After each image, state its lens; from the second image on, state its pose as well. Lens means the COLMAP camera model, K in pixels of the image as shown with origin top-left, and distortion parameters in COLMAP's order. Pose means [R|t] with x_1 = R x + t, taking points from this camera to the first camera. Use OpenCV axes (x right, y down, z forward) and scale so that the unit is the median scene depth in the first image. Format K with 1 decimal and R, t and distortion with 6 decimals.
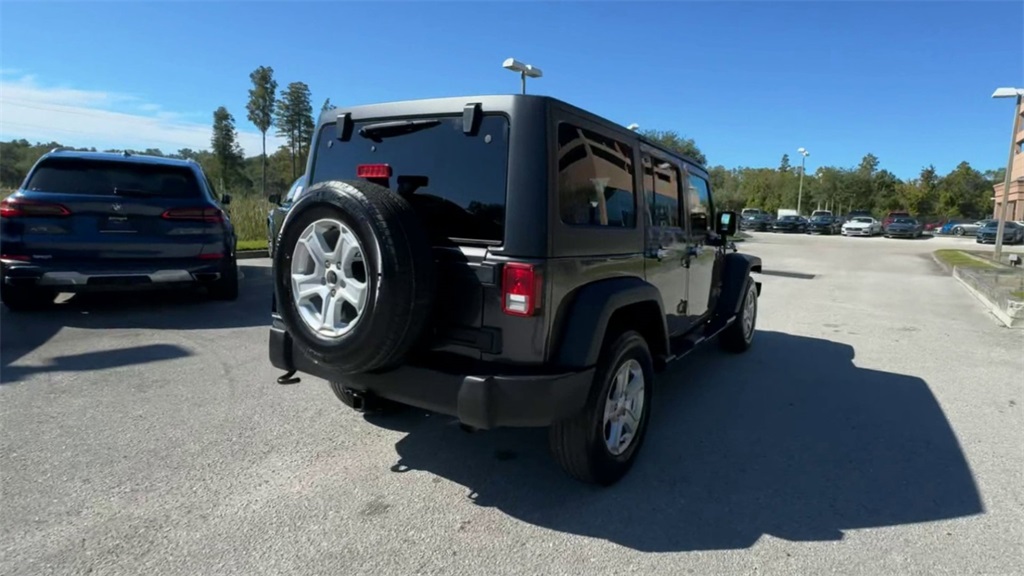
lens RADIAL K [[516.2, 0, 596.9], [0, 516.2, 260.1], [0, 0, 1]] dist [-0.000856, -0.000111]
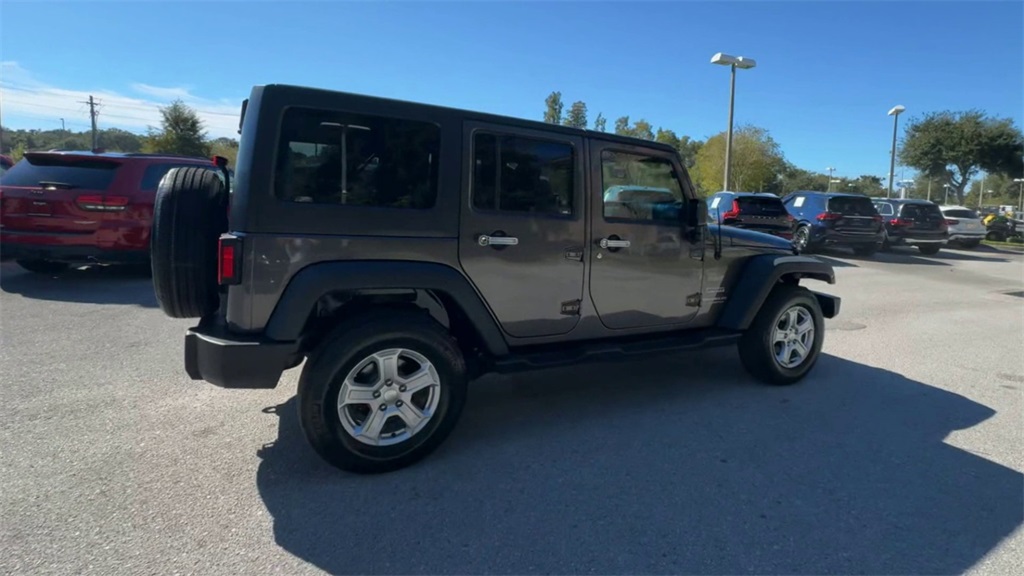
lens RADIAL K [[499.9, 0, 547.7], [0, 499.9, 232.3], [0, 0, 1]] dist [-0.001431, 0.000206]
pose [[0.834991, 0.032054, -0.549329, 0.100647], [-0.058664, 0.997798, -0.030949, -0.000909], [0.547127, 0.058068, 0.835033, 0.047290]]
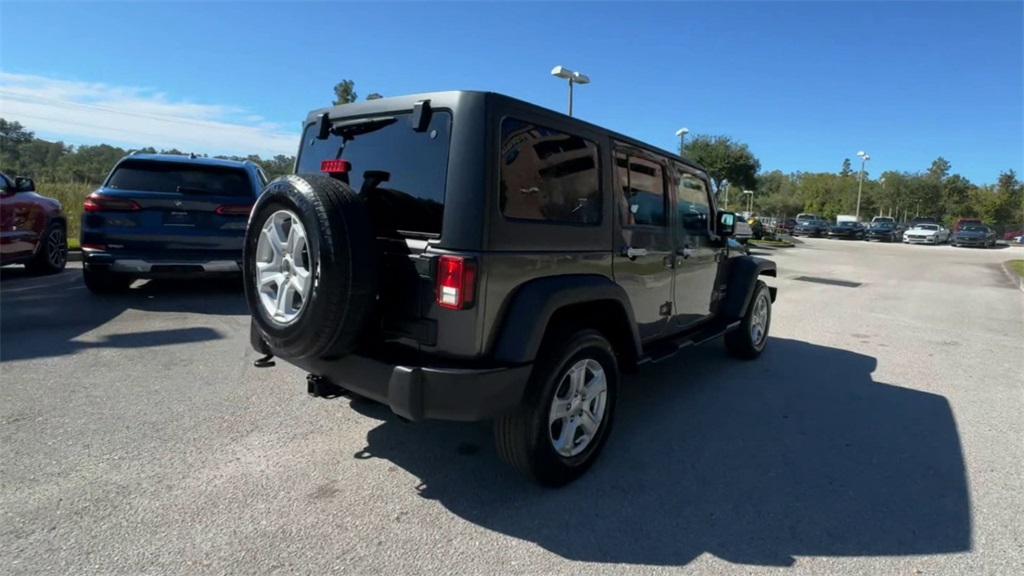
lens RADIAL K [[507.9, 0, 587.0], [0, 507.9, 247.7], [0, 0, 1]] dist [-0.000222, -0.000087]
pose [[0.992277, 0.019597, -0.122487, 0.022938], [-0.023200, 0.999337, -0.028060, 0.001123], [0.121856, 0.030685, 0.992073, 0.004875]]
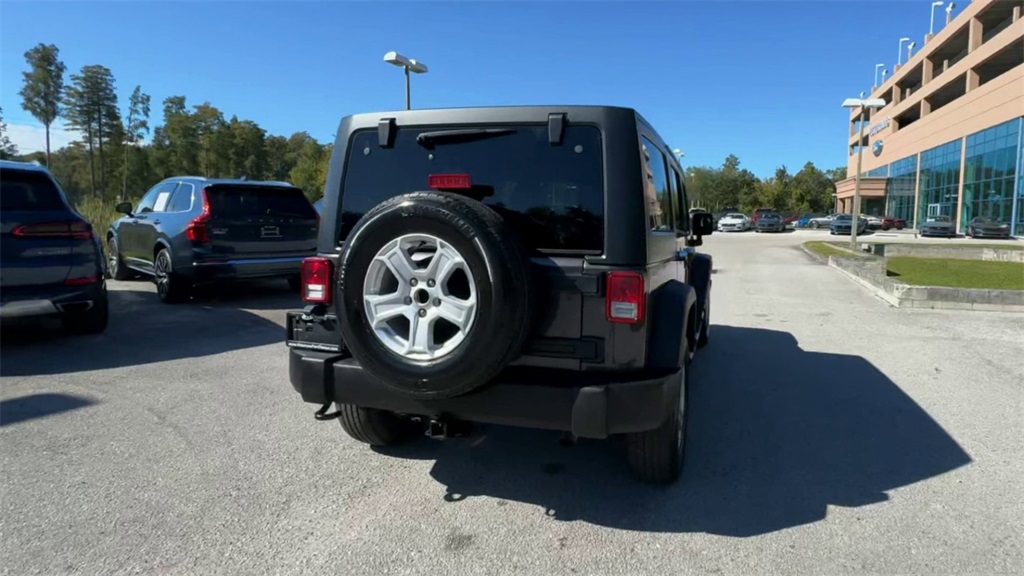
lens RADIAL K [[527.7, 0, 599.9], [0, 527.7, 248.3], [0, 0, 1]] dist [-0.002150, 0.000646]
pose [[0.971243, -0.036845, 0.235222, -0.043238], [0.042814, 0.998877, -0.020315, -0.002039], [-0.234209, 0.029801, 0.971729, -0.000430]]
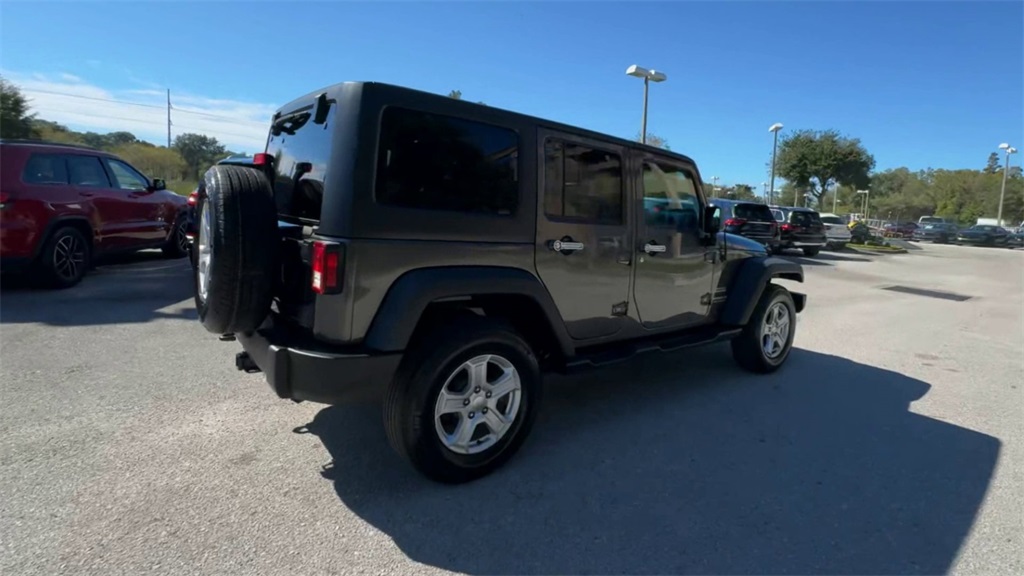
lens RADIAL K [[505.3, 0, 556.1], [0, 505.3, 237.4], [0, 0, 1]] dist [-0.000855, 0.000102]
pose [[0.933542, 0.034829, -0.356772, 0.063947], [-0.052378, 0.997840, -0.039641, 0.001272], [0.354621, 0.055693, 0.933350, 0.021772]]
